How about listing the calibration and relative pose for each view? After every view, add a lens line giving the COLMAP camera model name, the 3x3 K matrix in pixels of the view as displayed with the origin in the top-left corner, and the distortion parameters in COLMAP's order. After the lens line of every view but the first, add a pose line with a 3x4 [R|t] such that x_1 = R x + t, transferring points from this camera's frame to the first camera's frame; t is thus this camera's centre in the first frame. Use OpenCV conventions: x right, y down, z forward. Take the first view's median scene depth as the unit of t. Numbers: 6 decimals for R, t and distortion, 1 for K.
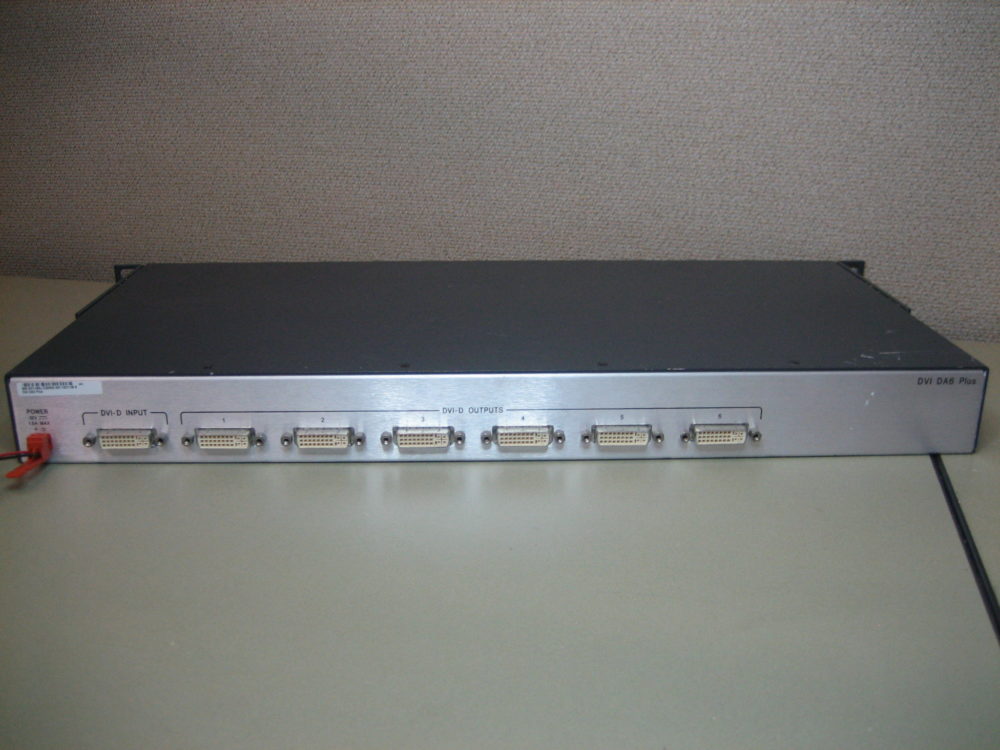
lens RADIAL K [[1001.3, 0, 500.0], [0, 1001.3, 375.0], [0, 0, 1]] dist [-0.155082, 0.177005]
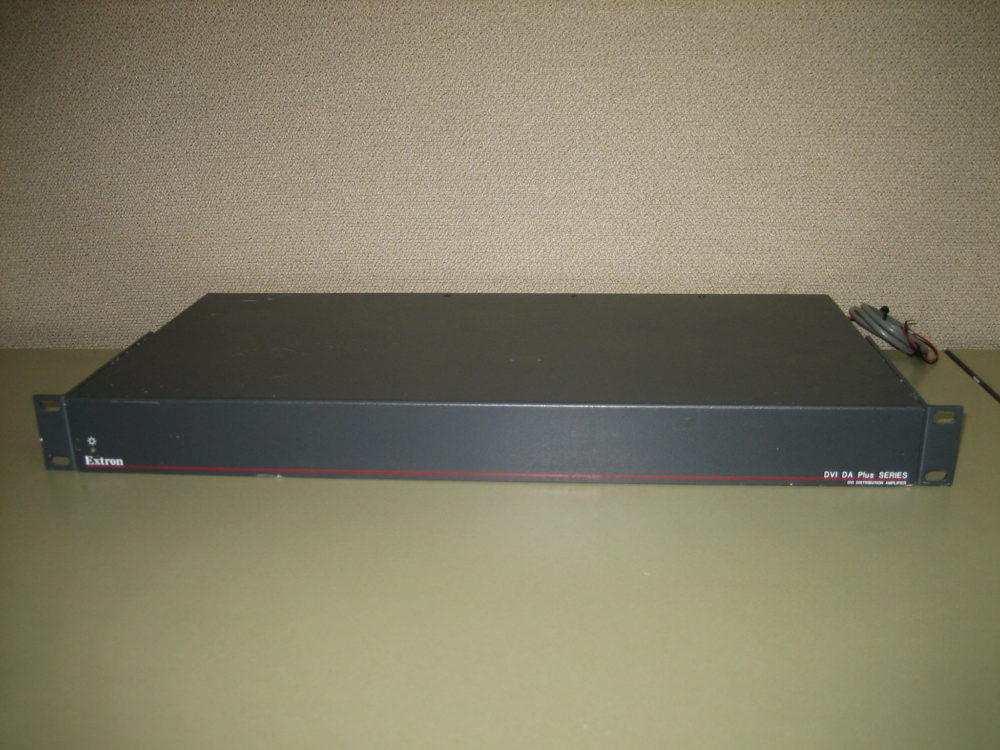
lens RADIAL K [[1001.3, 0, 500.0], [0, 1001.3, 375.0], [0, 0, 1]] dist [-0.155082, 0.177005]
pose [[0.985042, -0.080204, 0.152511, -0.269638], [0.079332, 0.996778, 0.011808, -0.064234], [-0.152967, 0.000467, 0.988231, -0.017439]]
